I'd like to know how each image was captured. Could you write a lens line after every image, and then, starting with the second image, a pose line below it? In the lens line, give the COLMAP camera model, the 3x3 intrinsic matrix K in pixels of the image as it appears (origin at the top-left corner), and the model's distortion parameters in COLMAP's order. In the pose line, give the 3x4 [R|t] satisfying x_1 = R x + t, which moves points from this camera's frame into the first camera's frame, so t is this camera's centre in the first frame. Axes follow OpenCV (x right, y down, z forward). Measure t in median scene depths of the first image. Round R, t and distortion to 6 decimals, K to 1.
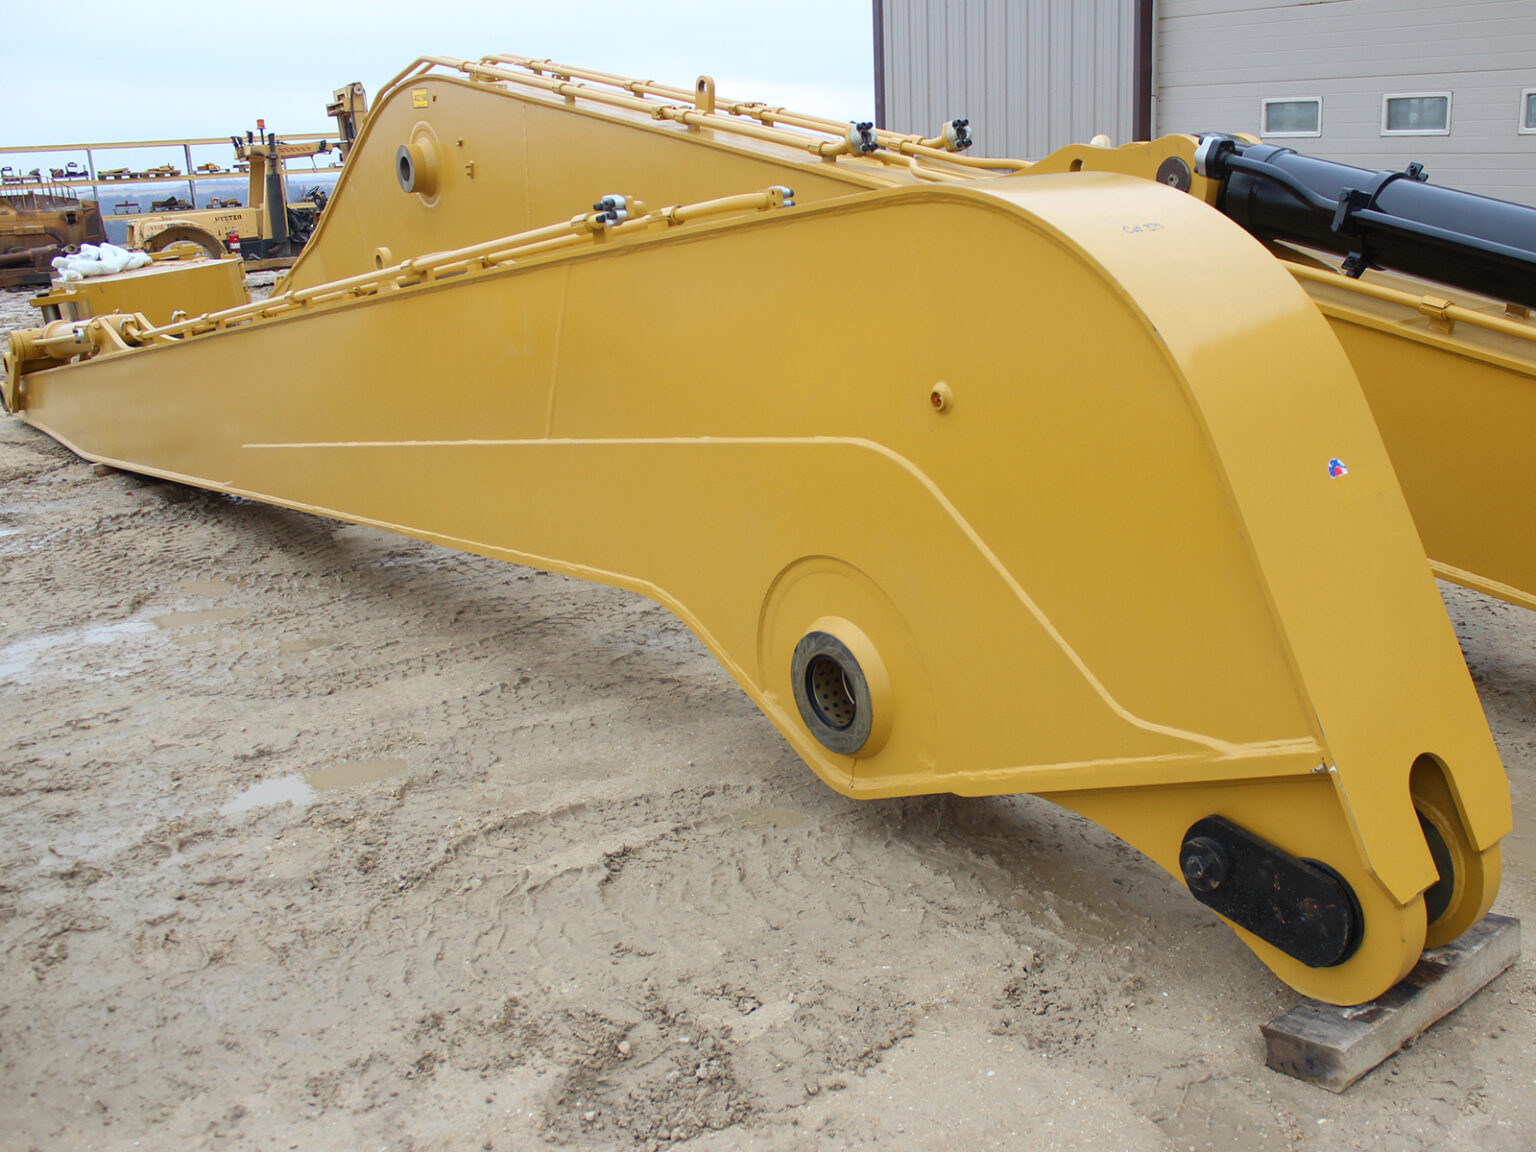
lens RADIAL K [[1466.1, 0, 768.0], [0, 1466.1, 576.0], [0, 0, 1]] dist [-0.221390, 0.278685]
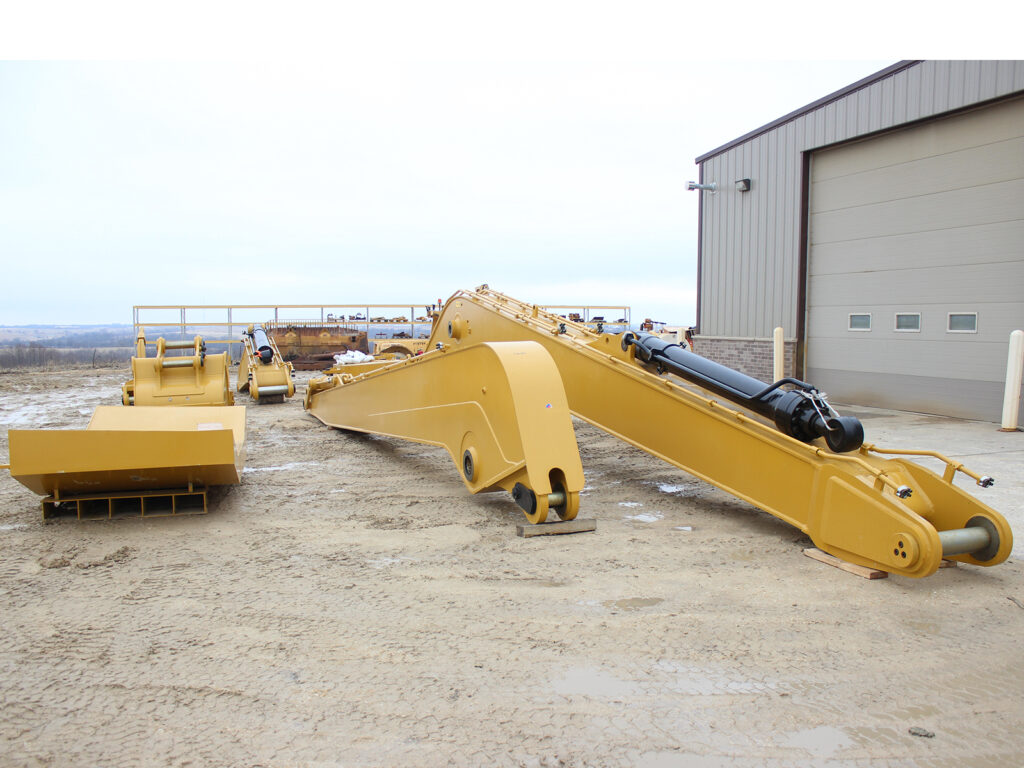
lens RADIAL K [[977.4, 0, 512.0], [0, 977.4, 384.0], [0, 0, 1]] dist [-0.221390, 0.278685]
pose [[0.951509, 0.059818, -0.301748, 0.299310], [-0.123600, 0.972591, -0.196949, 0.117619], [0.281696, 0.224695, 0.932823, -0.476206]]
